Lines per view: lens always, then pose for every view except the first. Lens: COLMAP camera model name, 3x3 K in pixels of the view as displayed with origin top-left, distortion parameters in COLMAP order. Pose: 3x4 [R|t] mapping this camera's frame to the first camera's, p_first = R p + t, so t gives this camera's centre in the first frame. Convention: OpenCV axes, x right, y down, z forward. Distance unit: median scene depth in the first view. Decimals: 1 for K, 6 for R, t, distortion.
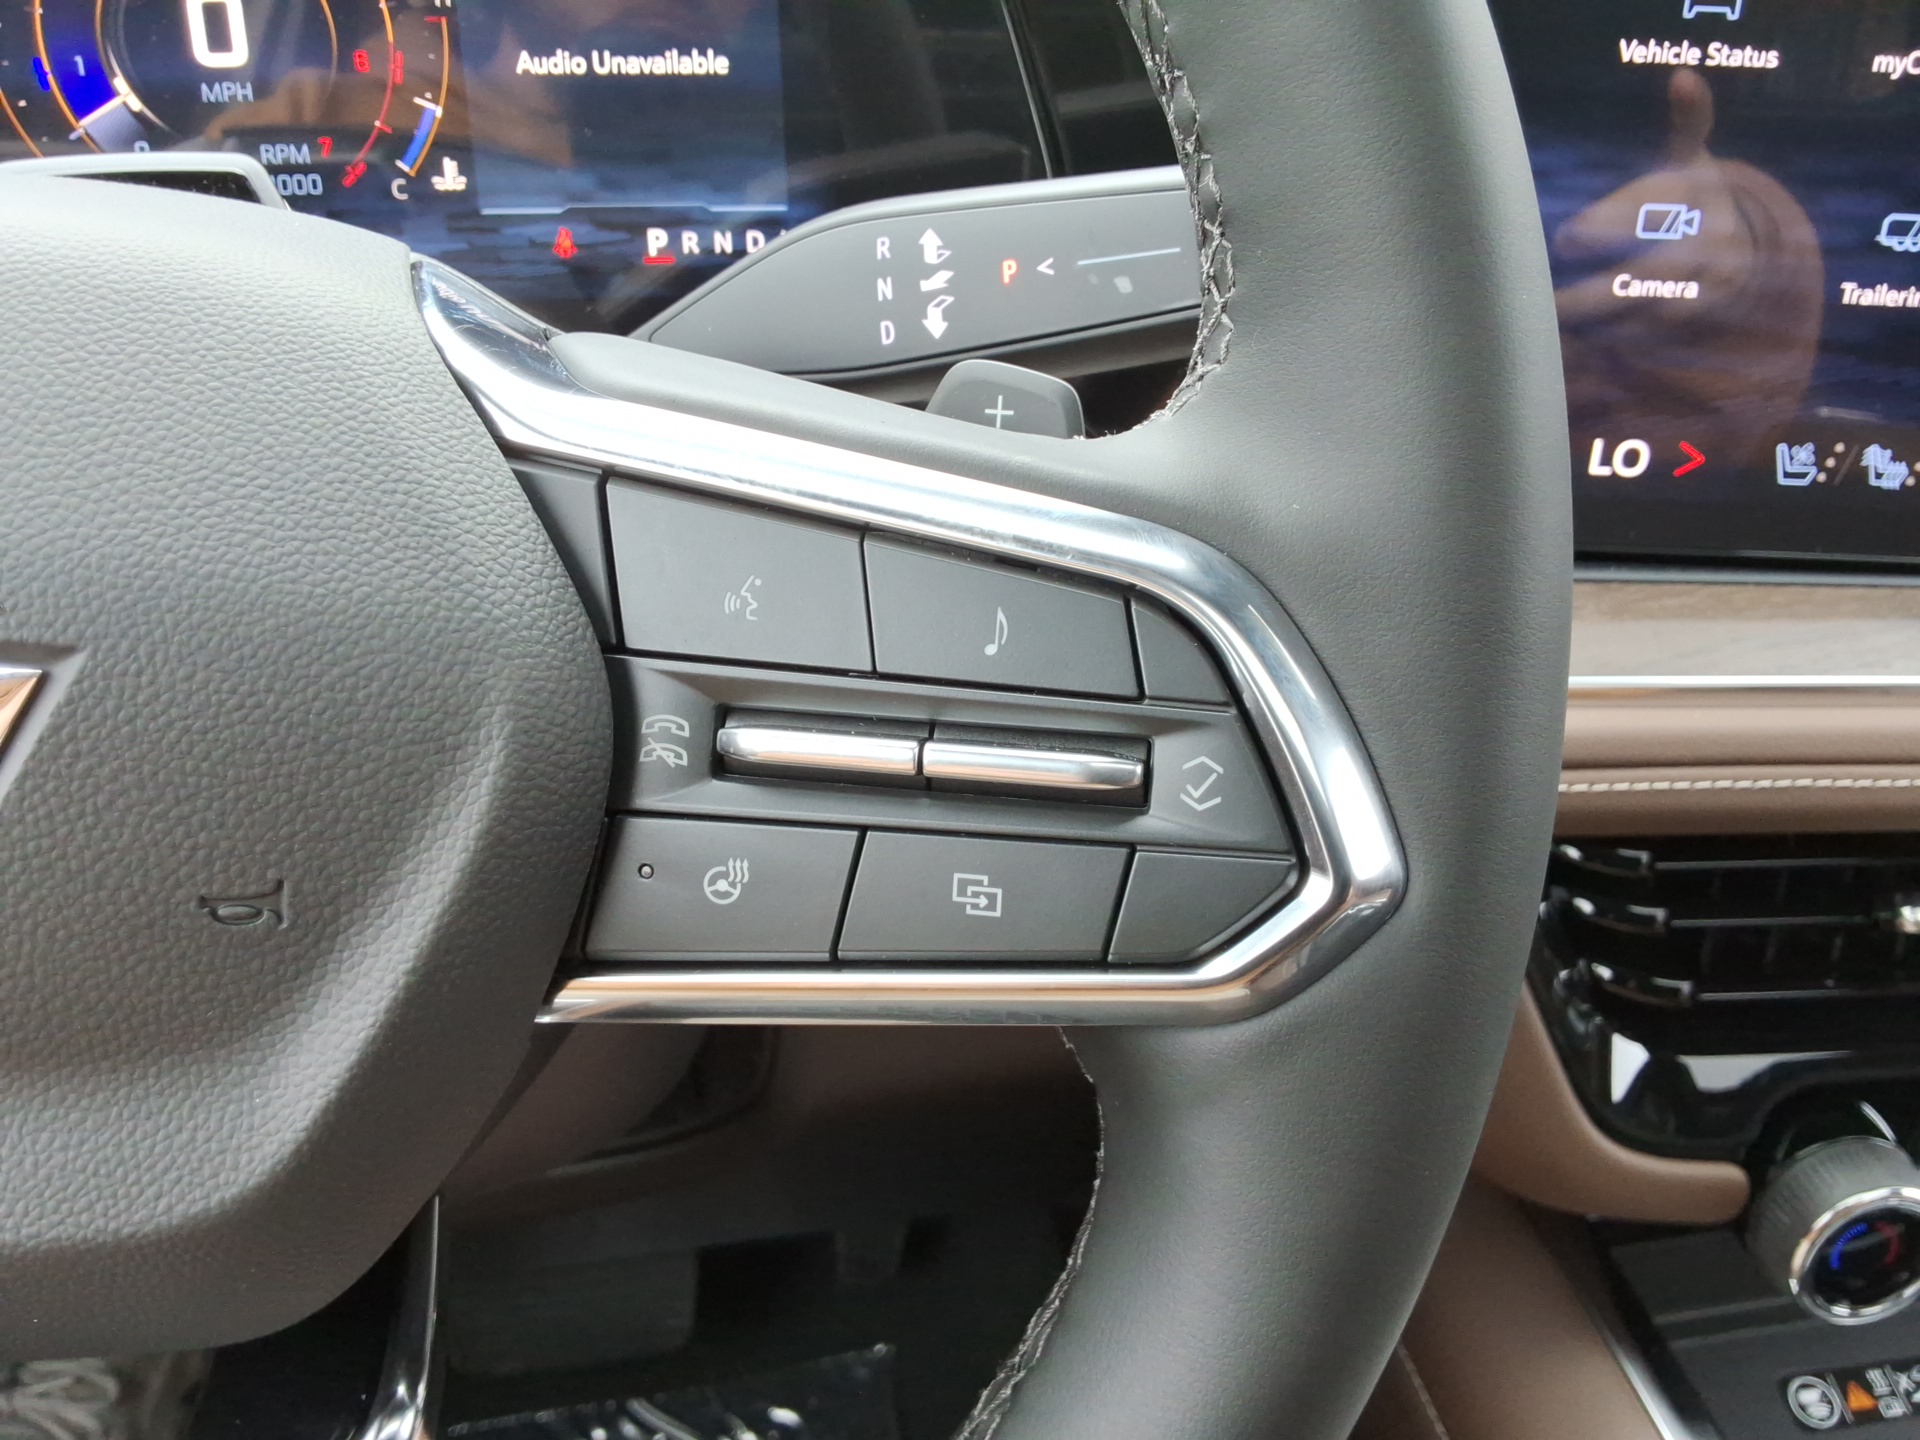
lens RADIAL K [[1586.6, 0, 976.5], [0, 1586.6, 720.6], [0, 0, 1]] dist [0.129656, -0.232765]
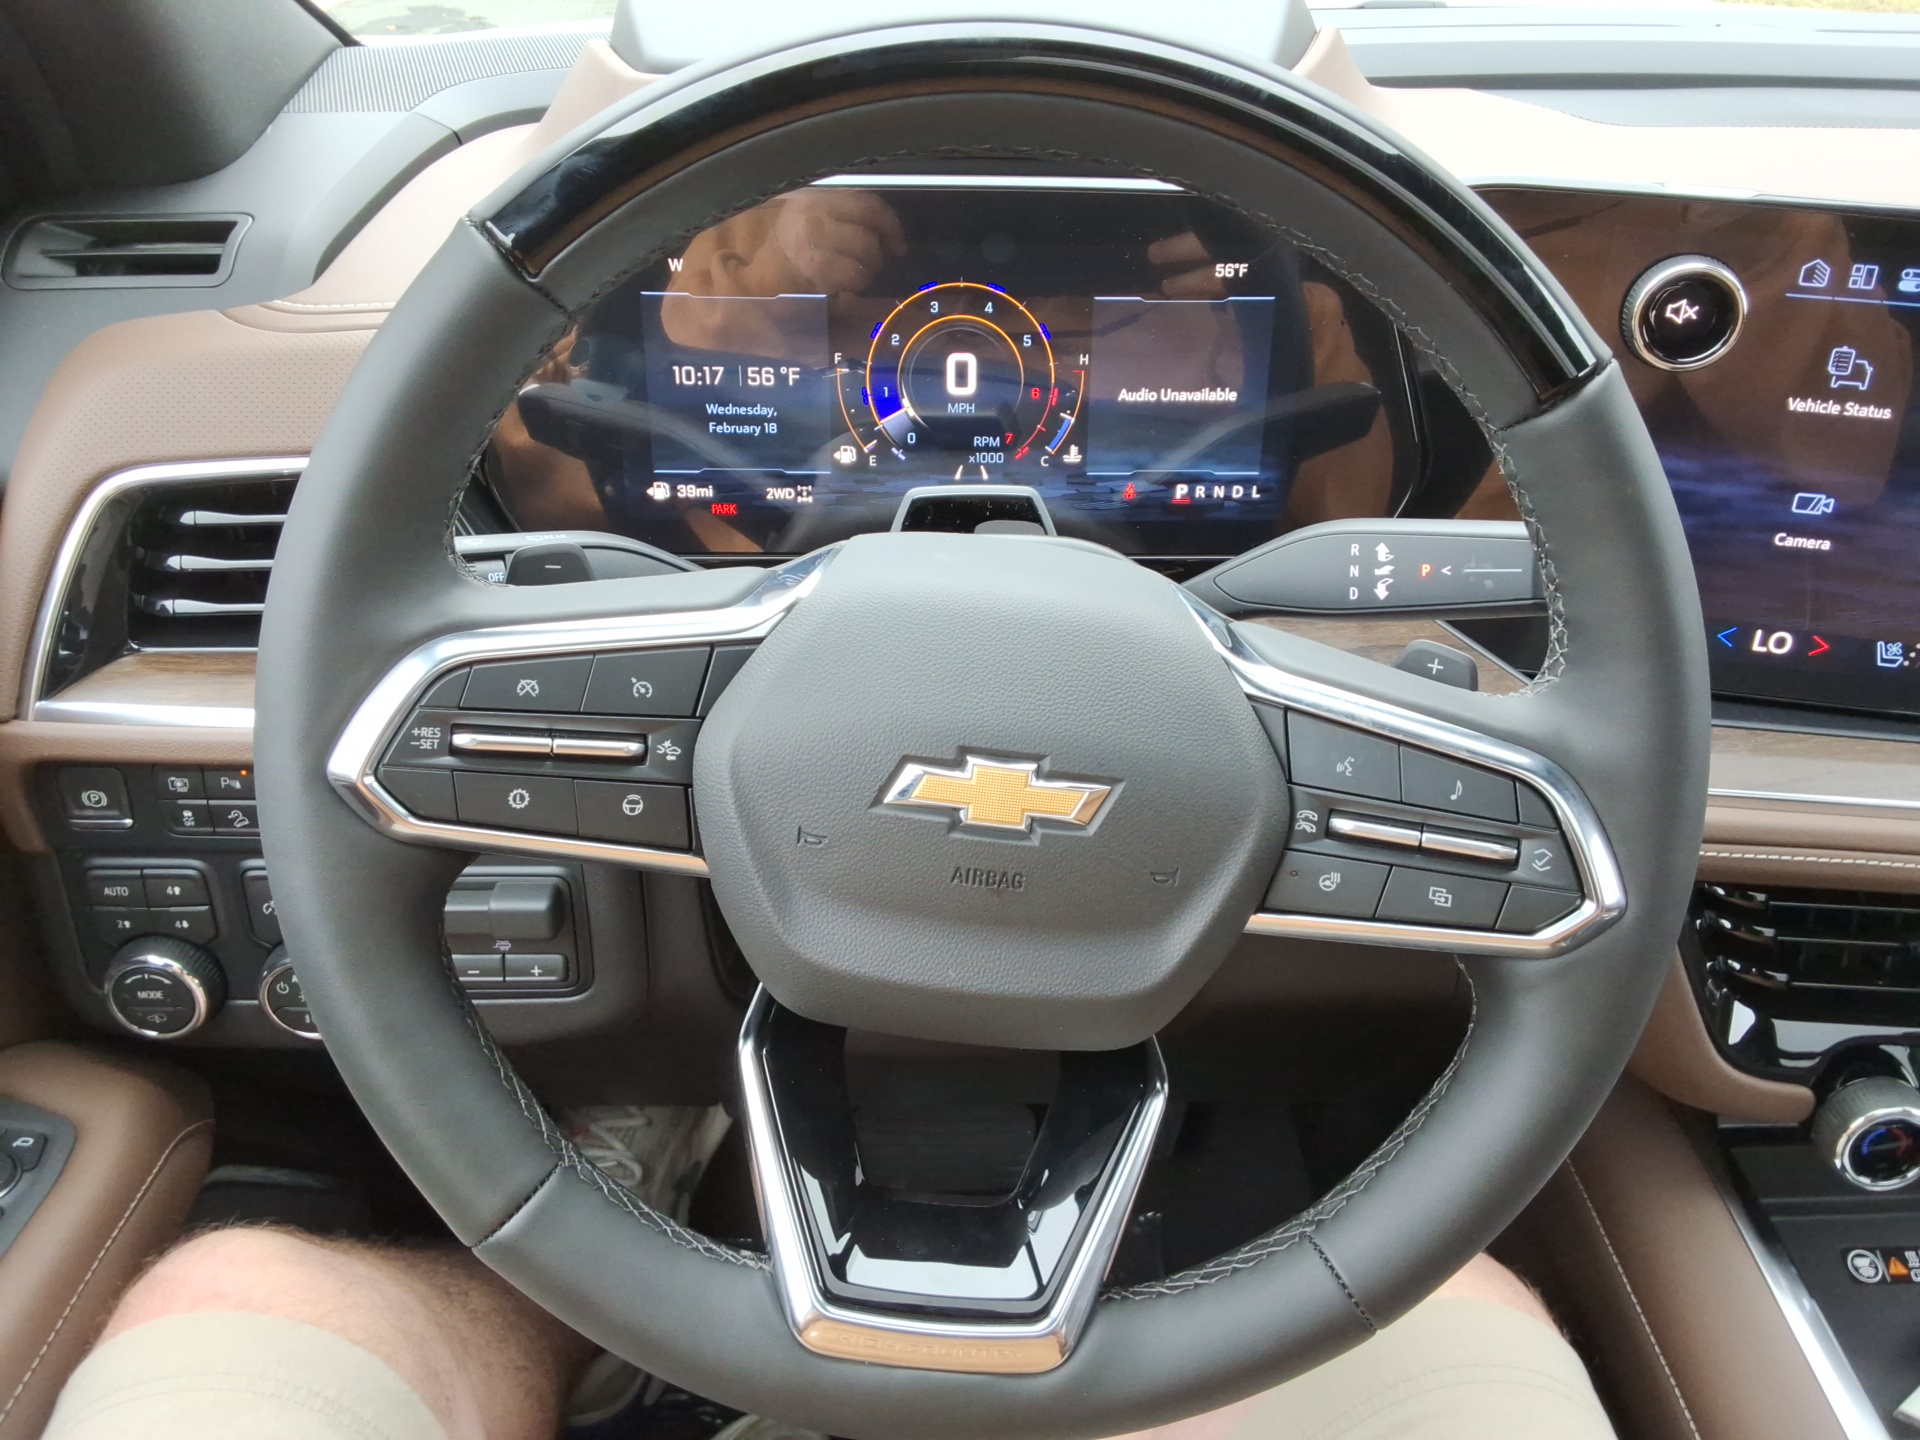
lens RADIAL K [[1549.6, 0, 979.8], [0, 1549.6, 718.6], [0, 0, 1]] dist [0.141952, -0.228611]
pose [[0.991474, 0.069369, -0.110302, -0.222387], [-0.067069, 0.997449, 0.024426, -0.085463], [0.111715, -0.016820, 0.993598, -0.717591]]
